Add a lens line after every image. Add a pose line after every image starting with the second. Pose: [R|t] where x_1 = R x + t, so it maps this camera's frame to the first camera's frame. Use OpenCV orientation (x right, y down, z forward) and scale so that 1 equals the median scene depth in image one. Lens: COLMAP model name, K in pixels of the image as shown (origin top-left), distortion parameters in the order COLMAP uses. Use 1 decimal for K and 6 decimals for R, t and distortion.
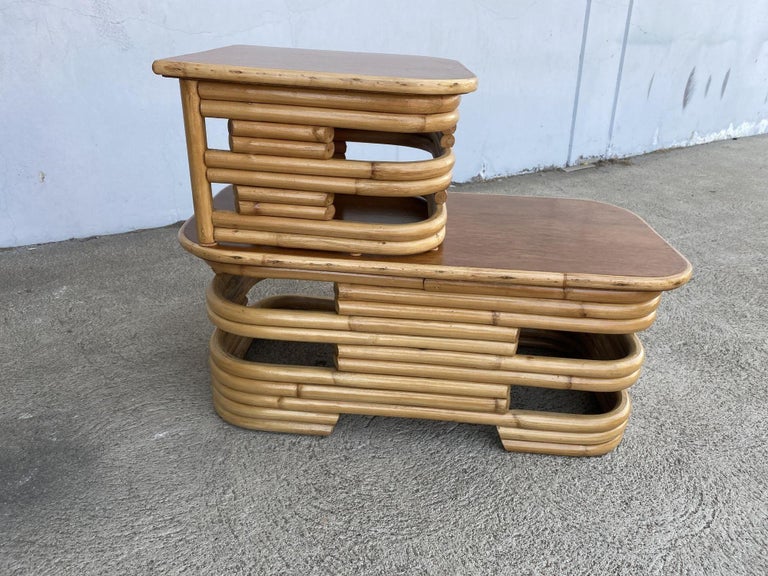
lens RADIAL K [[602.5, 0, 386.1], [0, 602.5, 283.7], [0, 0, 1]] dist [0.004433, -0.001015]
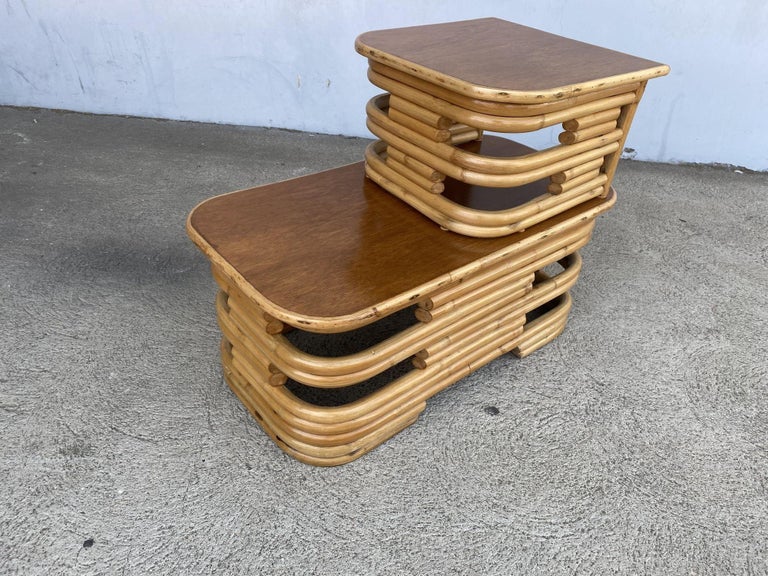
lens RADIAL K [[602.5, 0, 386.8], [0, 602.5, 285.5], [0, 0, 1]] dist [0.004433, -0.001015]
pose [[0.758685, 0.357174, -0.544816, 0.650326], [-0.284039, 0.933987, 0.216771, -0.136344], [0.586276, -0.009712, 0.810053, -0.005154]]
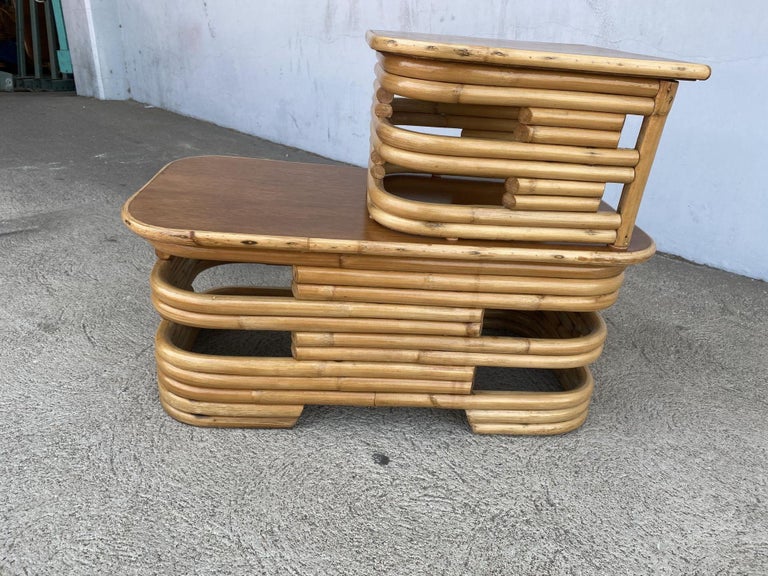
lens RADIAL K [[602.5, 0, 370.5], [0, 602.5, 284.4], [0, 0, 1]] dist [0.004433, -0.001015]
pose [[0.217488, 0.361205, -0.906769, 0.990967], [-0.460524, 0.857075, 0.230953, -0.153951], [0.860591, 0.367359, 0.352748, 0.598922]]
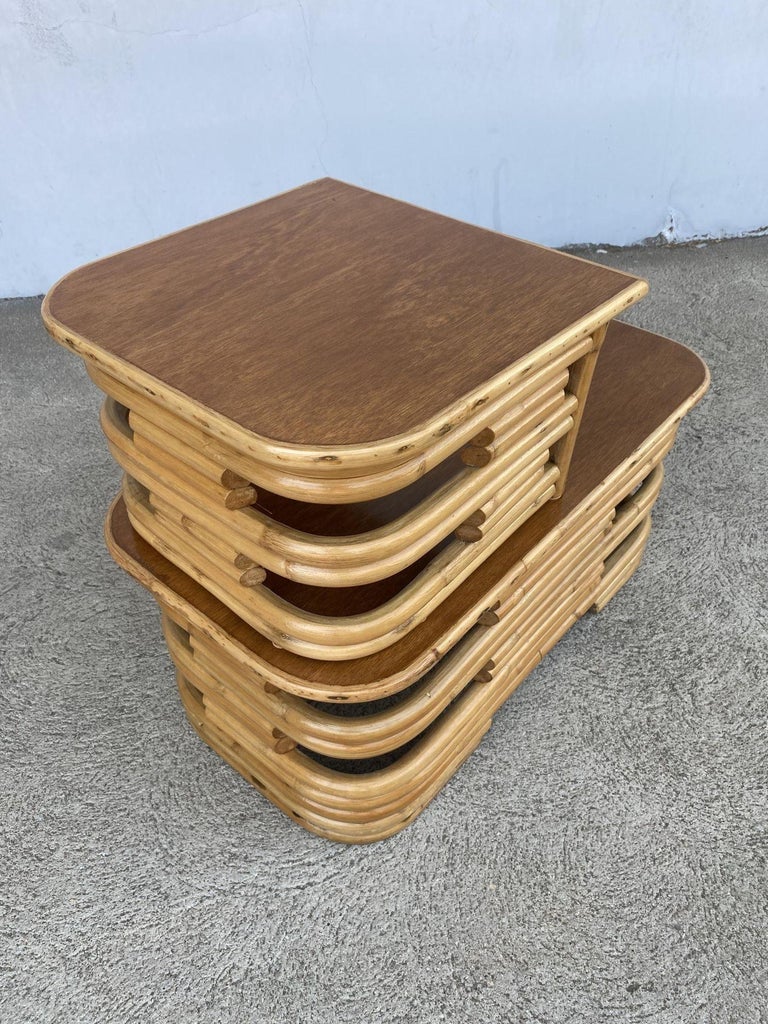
lens RADIAL K [[803.3, 0, 386.6], [0, 803.3, 516.5], [0, 0, 1]] dist [0.004433, -0.001015]
pose [[0.881125, 0.248260, -0.402474, 0.815463], [-0.125774, 0.943485, 0.306621, -0.327945], [0.455850, -0.219551, 0.862553, 0.239469]]
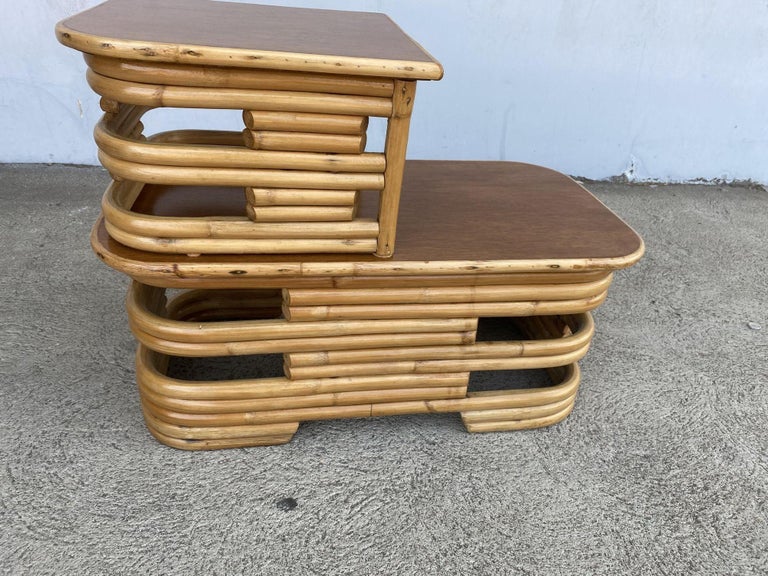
lens RADIAL K [[602.5, 0, 389.3], [0, 602.5, 282.7], [0, 0, 1]] dist [0.004433, -0.001015]
pose [[0.874241, 0.244923, -0.419184, 0.668431], [-0.220689, 0.969542, 0.106224, -0.146627], [0.432434, -0.000356, 0.901666, 0.331597]]
